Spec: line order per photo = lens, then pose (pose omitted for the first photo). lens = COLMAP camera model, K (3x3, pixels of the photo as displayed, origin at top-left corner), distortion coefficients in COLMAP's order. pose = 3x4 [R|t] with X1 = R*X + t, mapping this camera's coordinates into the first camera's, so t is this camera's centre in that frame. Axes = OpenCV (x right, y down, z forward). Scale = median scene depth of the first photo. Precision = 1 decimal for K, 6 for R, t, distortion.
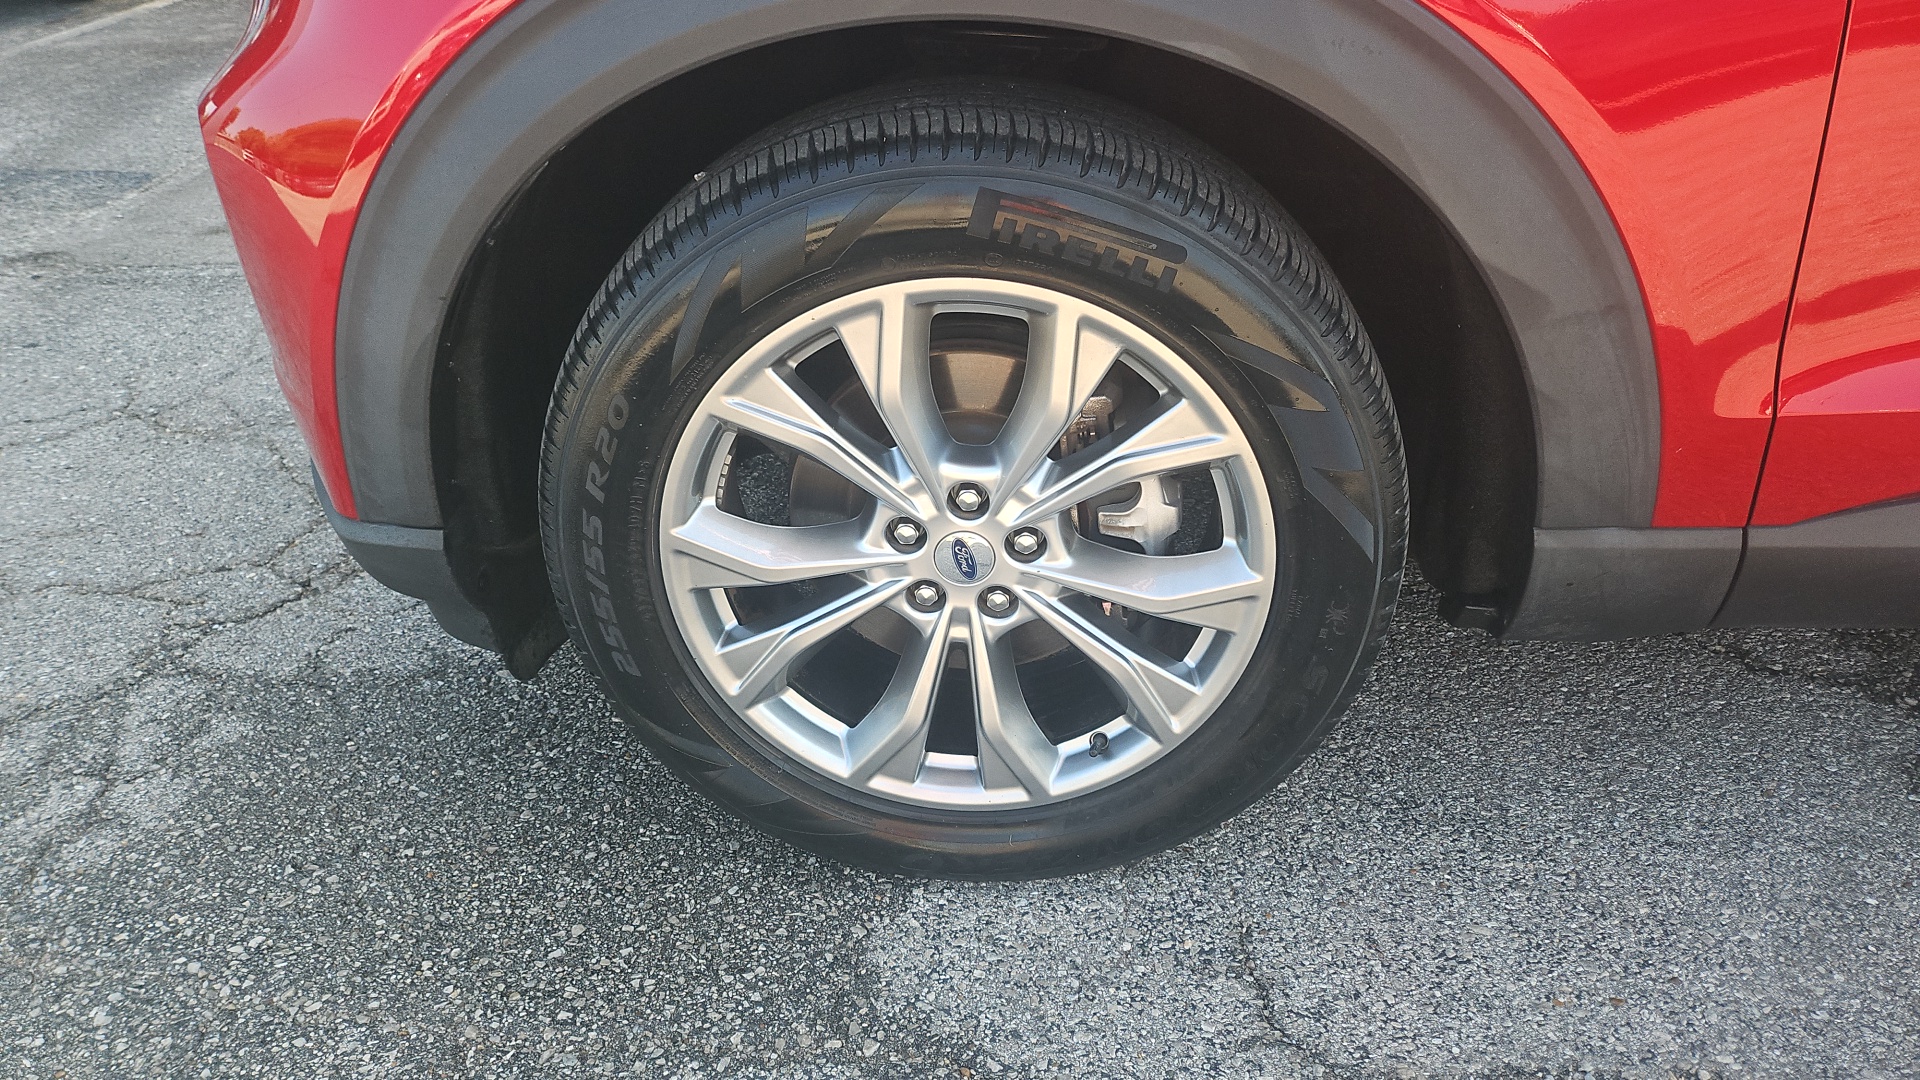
lens RADIAL K [[1357.2, 0, 958.7], [0, 1357.2, 541.6], [0, 0, 1]] dist [0.062436, -0.069382]
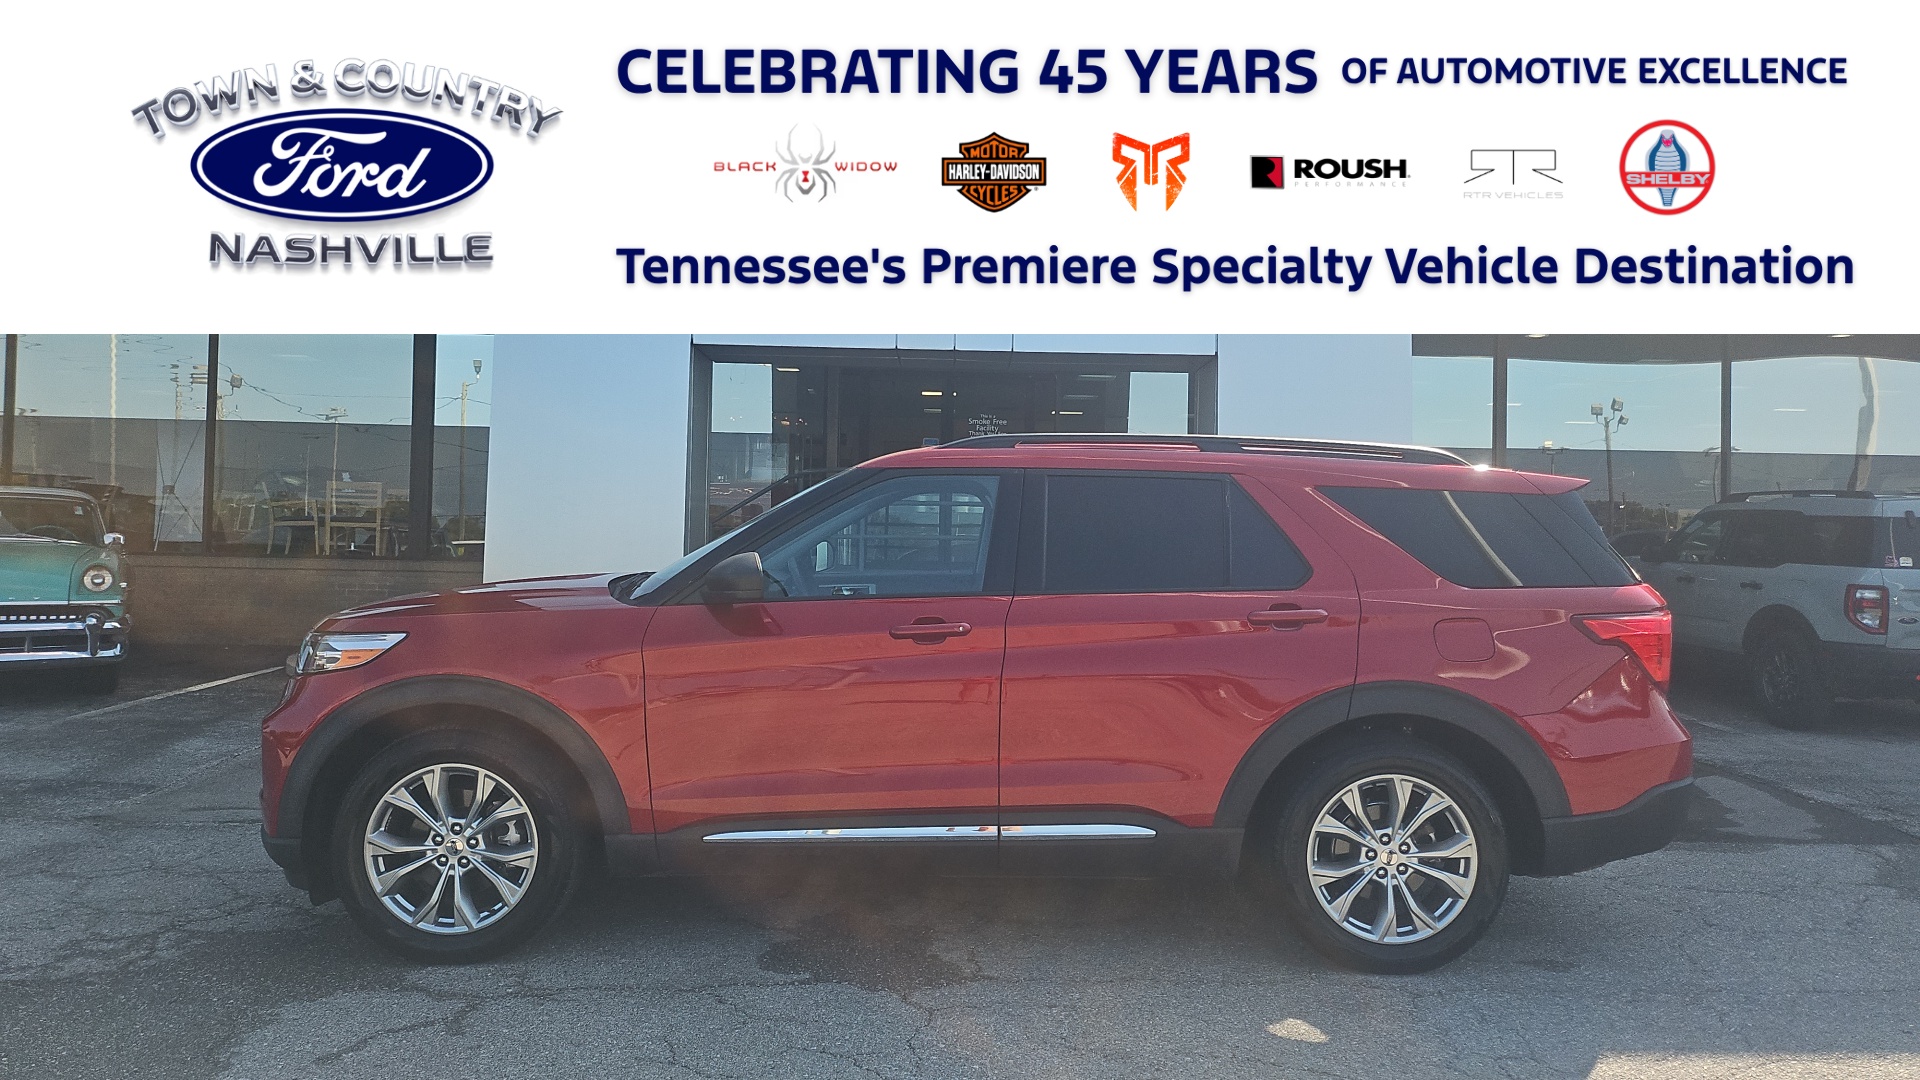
lens RADIAL K [[1357.2, 0, 977.5], [0, 1357.2, 531.6], [0, 0, 1]] dist [0.062436, -0.069382]
pose [[0.996034, 0.044207, 0.077217, 1.028171], [-0.000594, 0.871123, -0.491065, 1.026604], [-0.088974, 0.489071, 0.867694, -2.562628]]
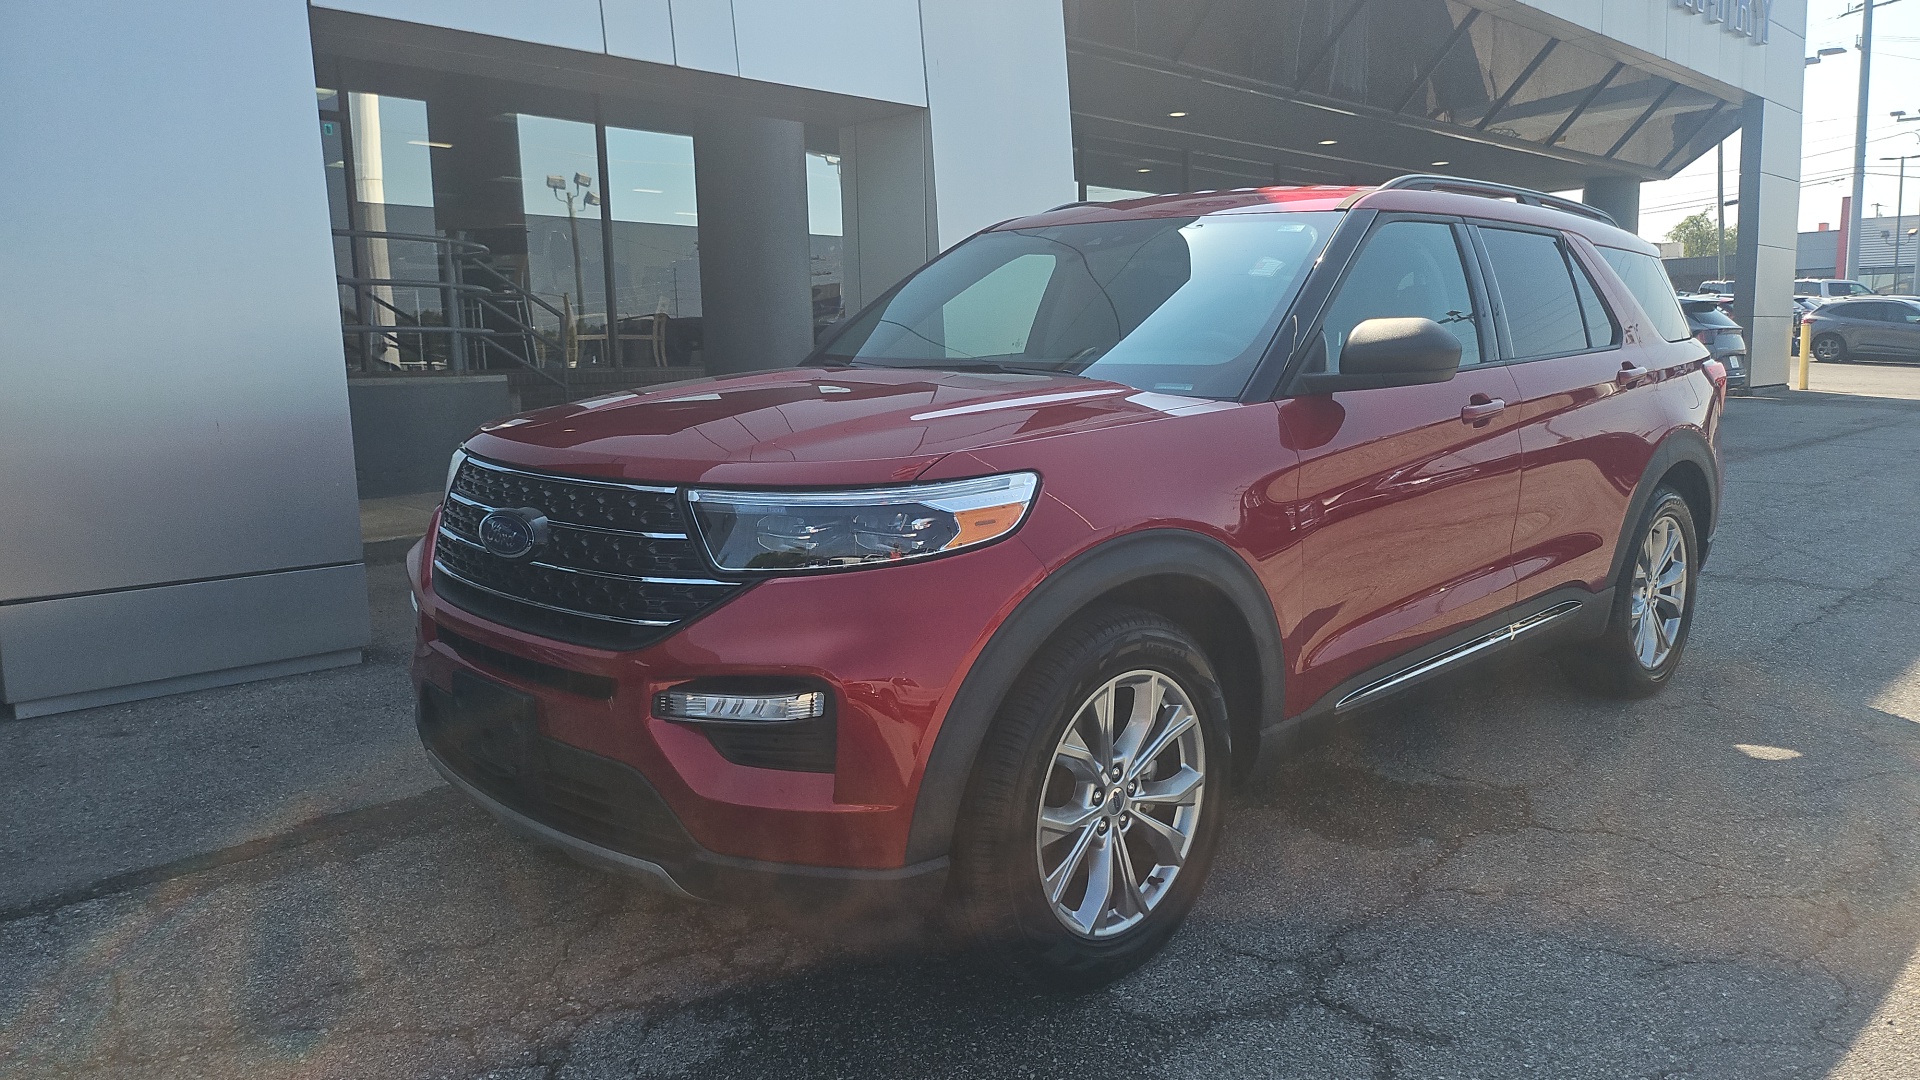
lens RADIAL K [[1357.2, 0, 929.0], [0, 1357.2, 546.8], [0, 0, 1]] dist [0.062436, -0.069382]
pose [[0.658049, -0.088789, 0.747722, -1.801456], [0.362863, 0.907504, -0.211583, -0.004551], [-0.659775, 0.410552, 0.629400, -0.370701]]
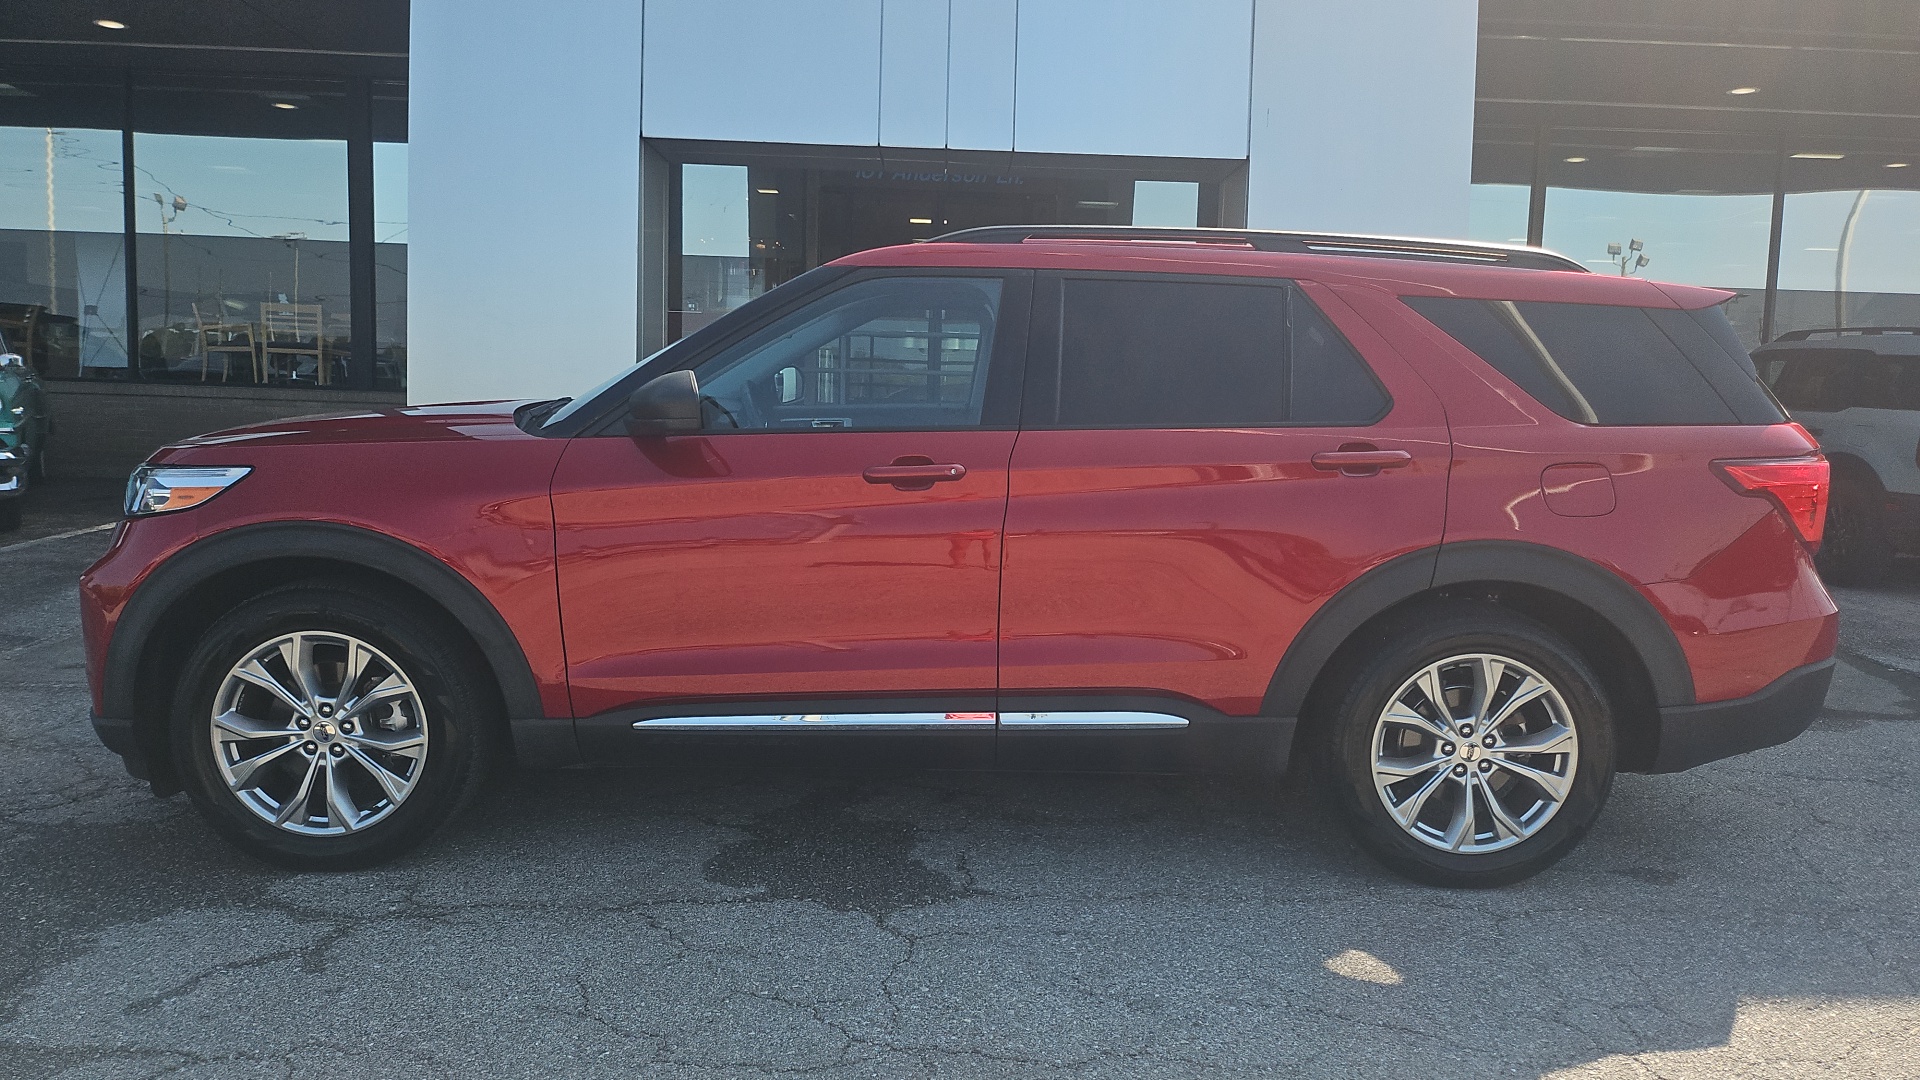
lens RADIAL K [[1357.2, 0, 988.8], [0, 1357.2, 547.3], [0, 0, 1]] dist [0.062436, -0.069382]
pose [[0.994162, 0.043172, 0.098887, 1.072143], [-0.002669, 0.926025, -0.377454, 0.724816], [-0.107867, 0.374986, 0.920733, -1.918972]]
